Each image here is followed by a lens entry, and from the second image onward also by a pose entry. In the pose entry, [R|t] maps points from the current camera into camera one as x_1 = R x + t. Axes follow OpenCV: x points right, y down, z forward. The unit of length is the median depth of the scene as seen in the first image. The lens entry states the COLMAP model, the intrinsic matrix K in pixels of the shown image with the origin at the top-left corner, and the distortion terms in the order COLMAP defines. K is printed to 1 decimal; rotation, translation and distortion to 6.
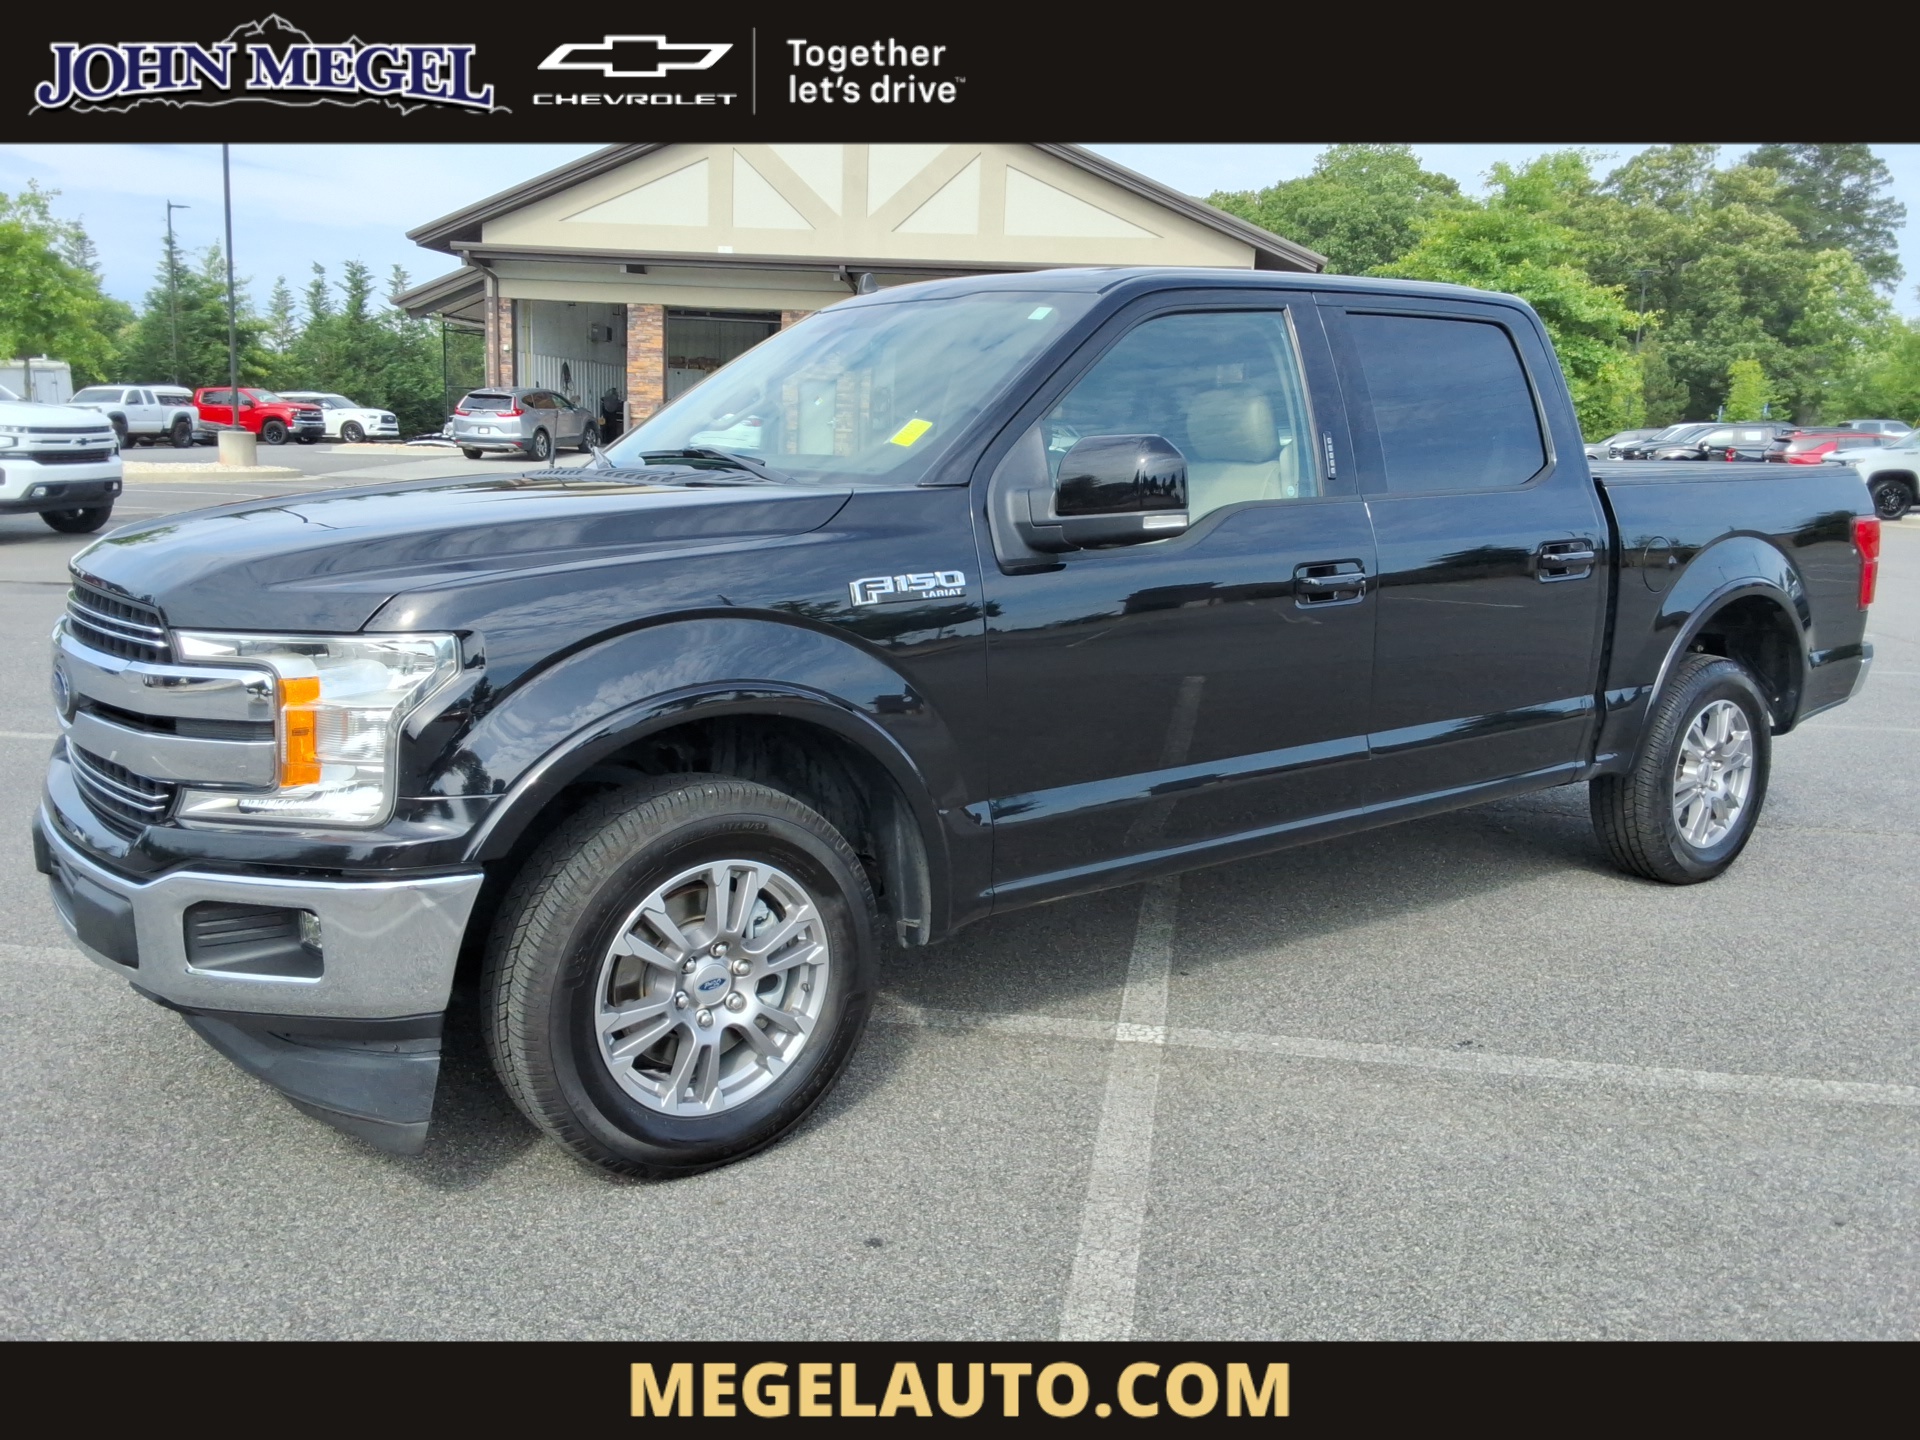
lens RADIAL K [[1530.4, 0, 969.4], [0, 1530.4, 722.9], [0, 0, 1]] dist [0.095703, -0.135957]
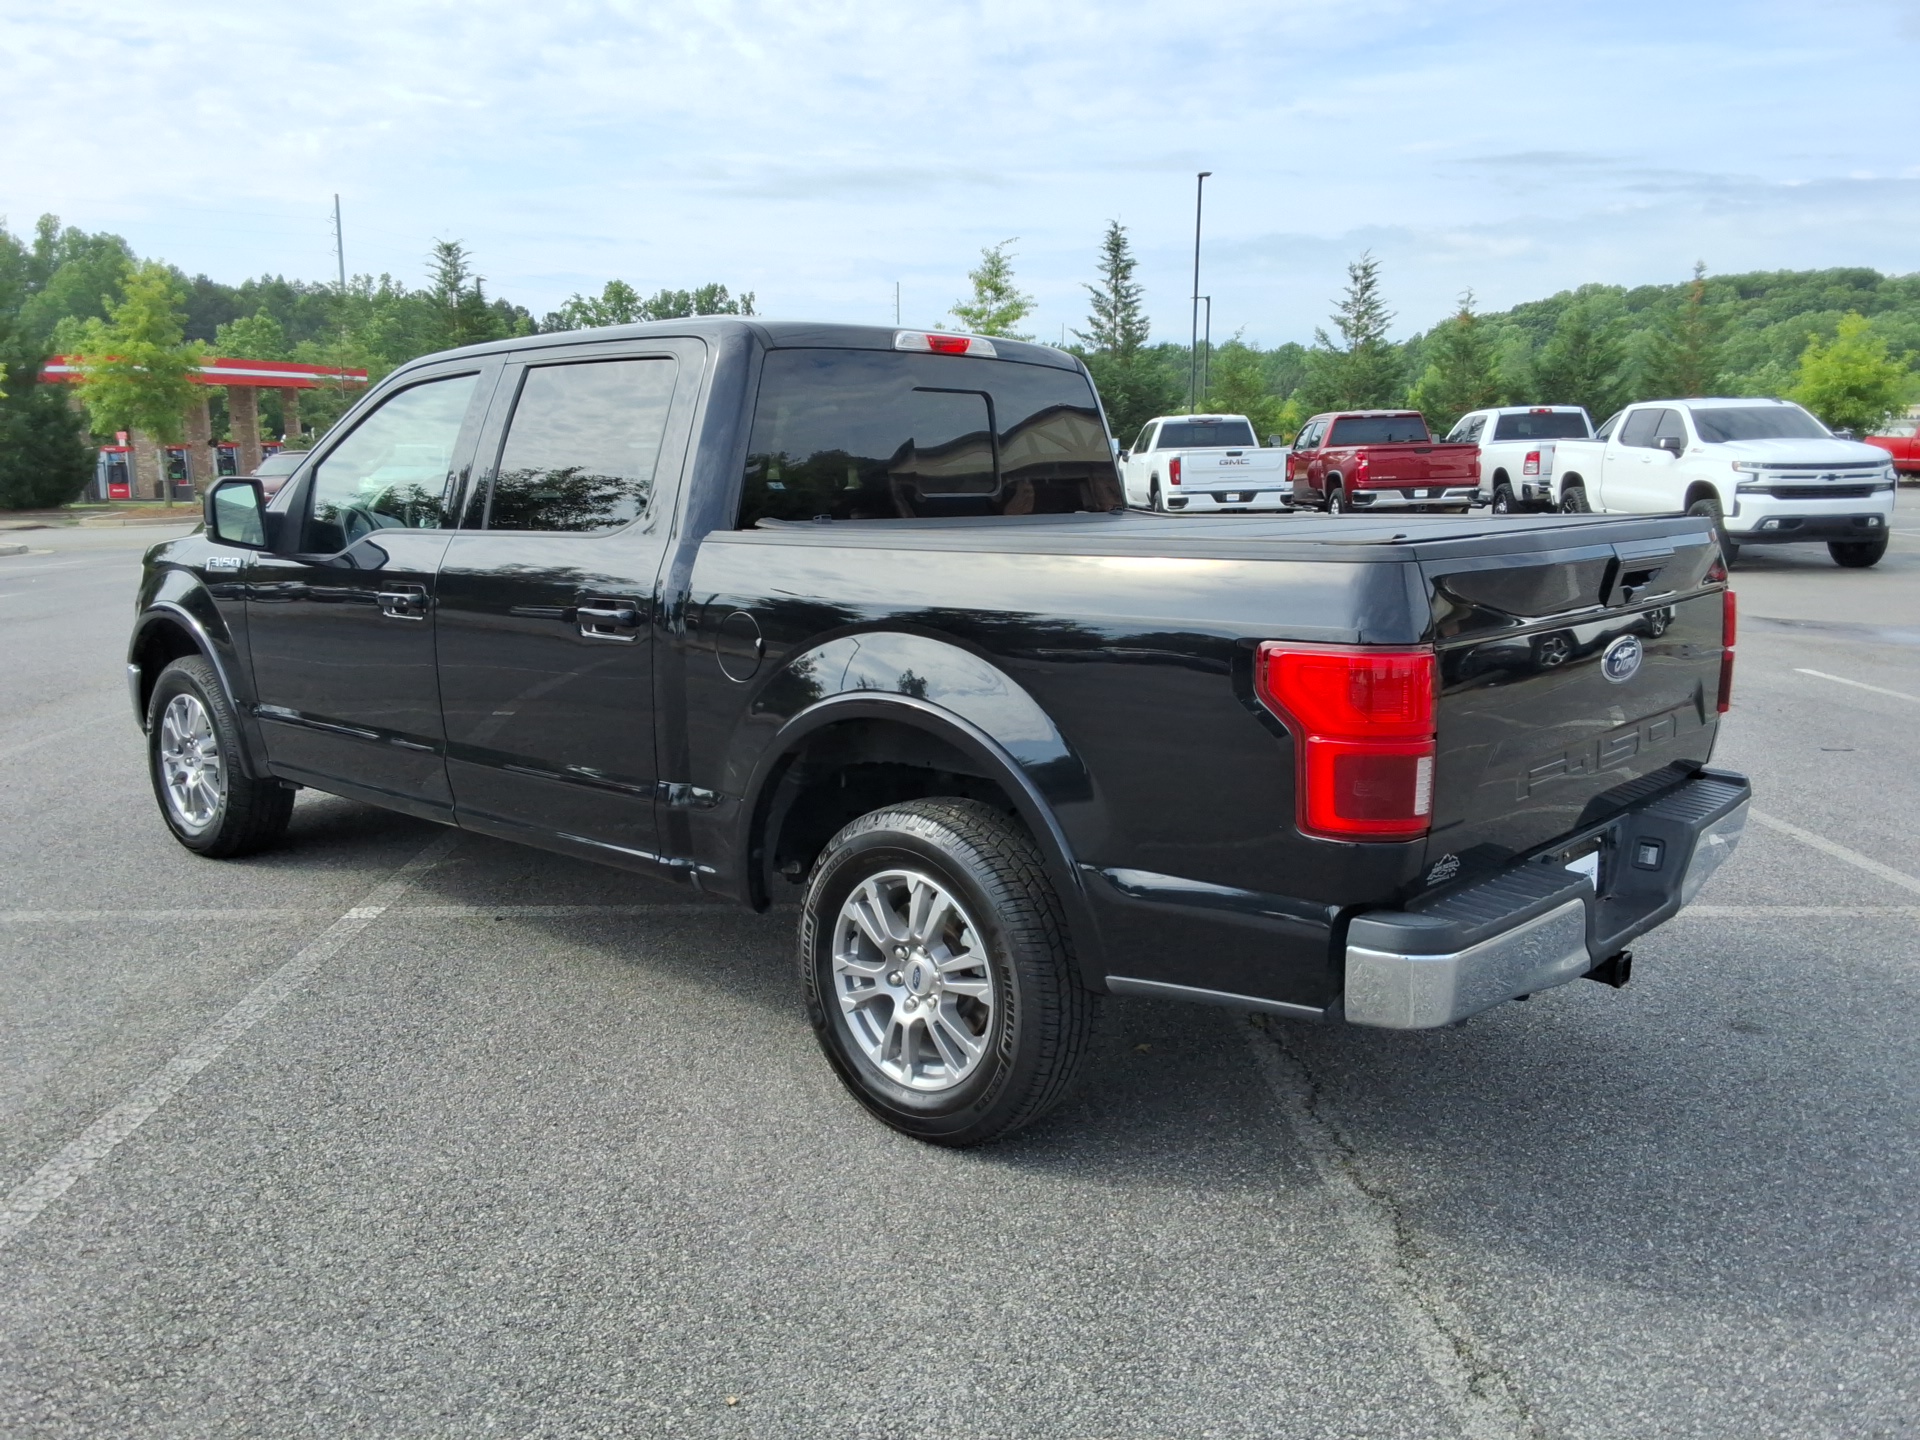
lens RADIAL K [[1530.4, 0, 988.3], [0, 1530.4, 734.4], [0, 0, 1]] dist [0.095703, -0.135957]
pose [[0.203444, 0.158470, -0.966177, 0.147533], [-0.171643, 0.977305, 0.124153, -0.021165], [0.963924, 0.140579, 0.226027, 0.115531]]
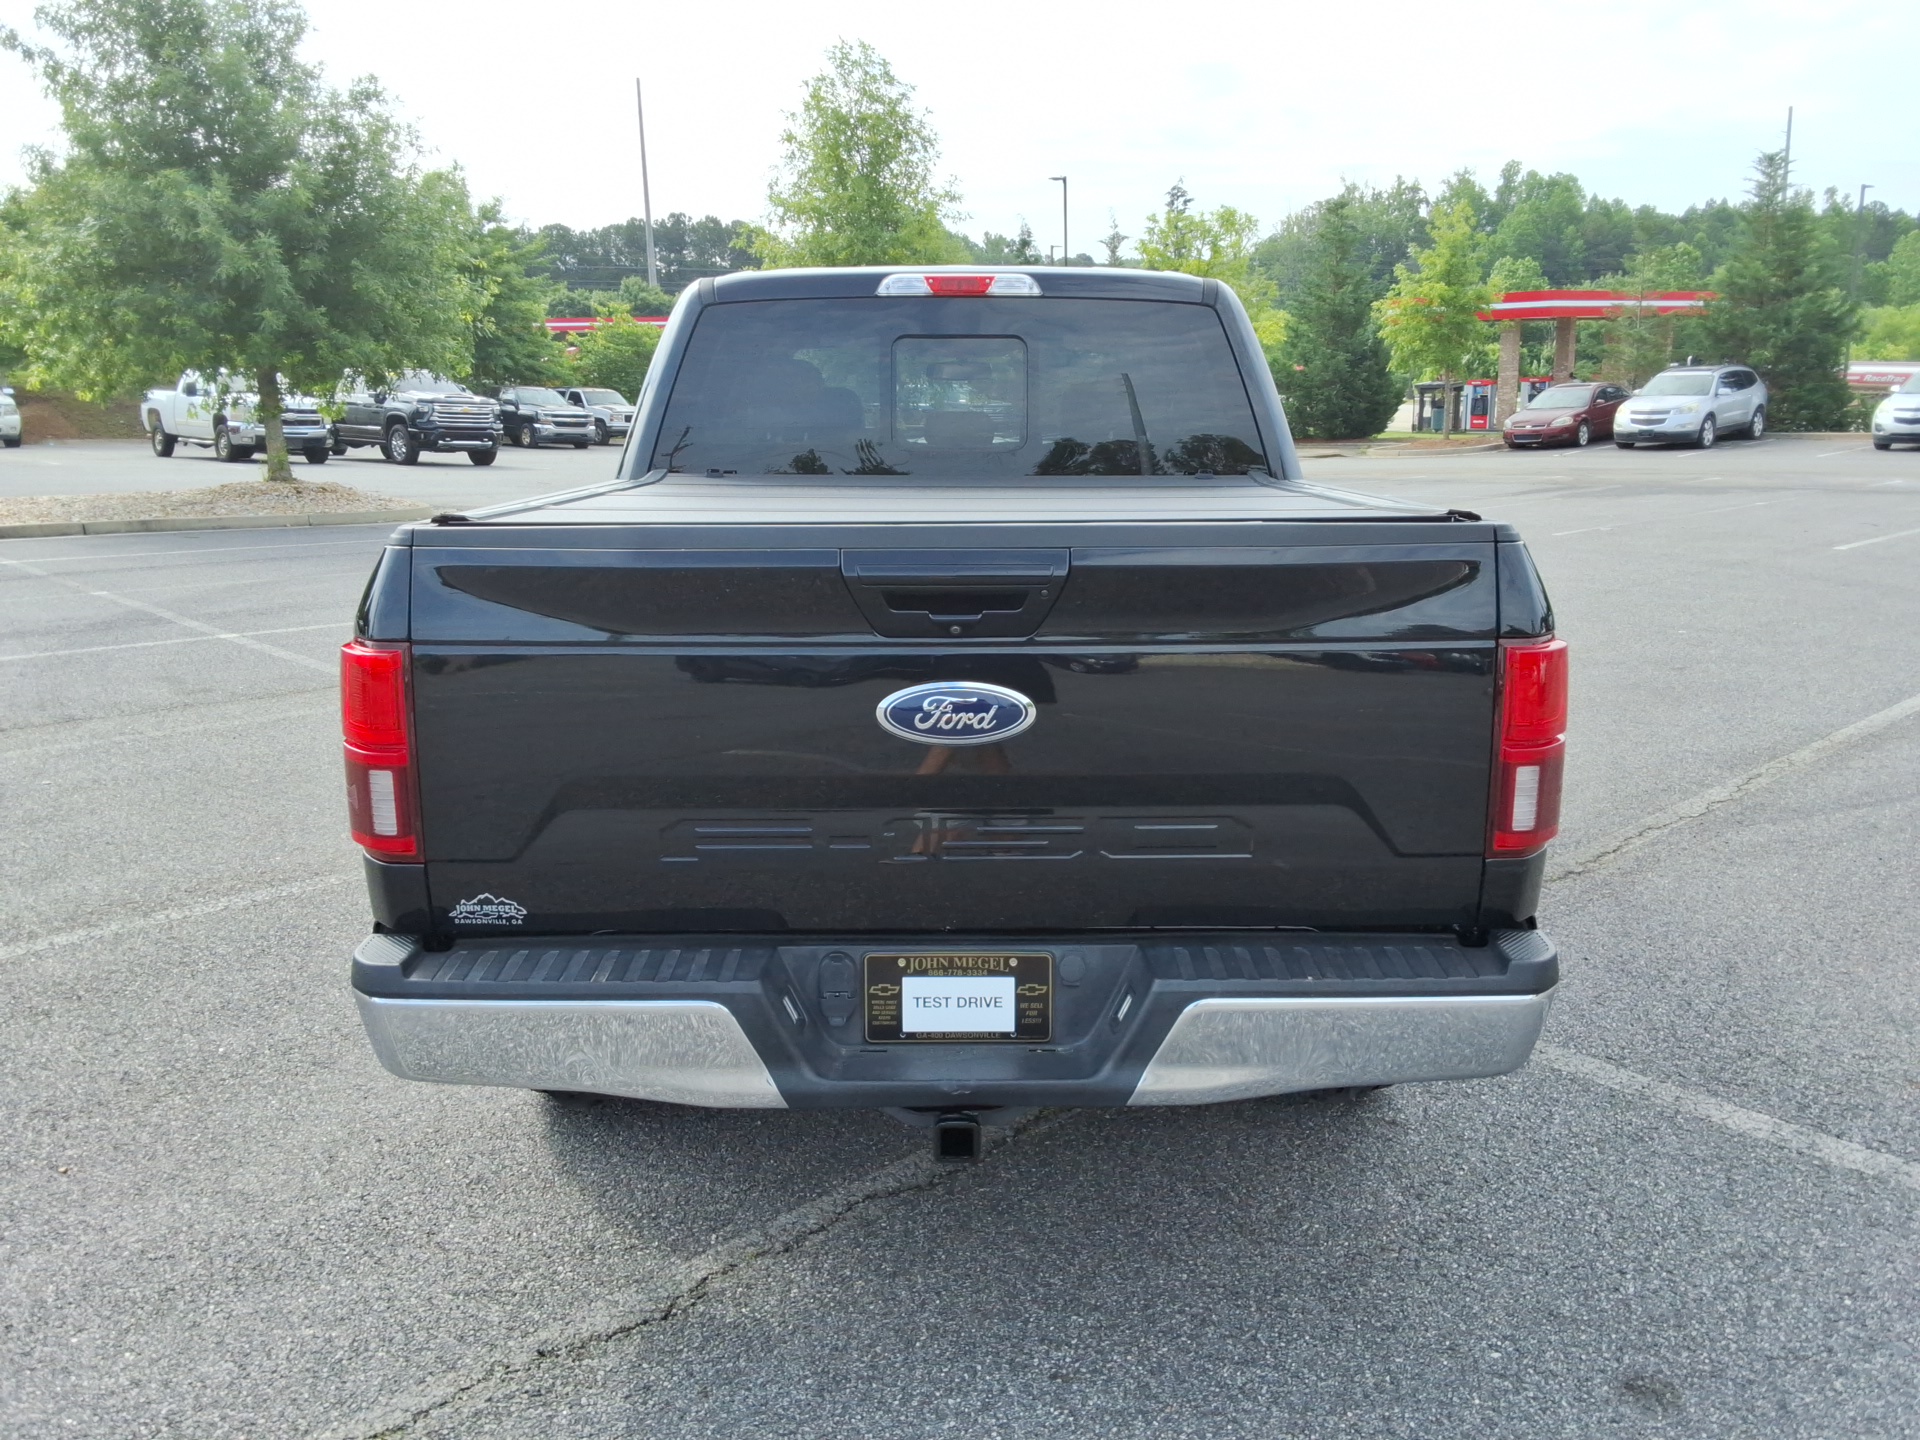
lens RADIAL K [[1530.4, 0, 978.7], [0, 1530.4, 747.9], [0, 0, 1]] dist [0.095703, -0.135957]
pose [[-0.594186, 0.169438, -0.786278, 0.119082], [-0.147873, 0.937885, 0.313855, -0.038757], [0.790618, 0.302758, -0.532223, 0.200651]]
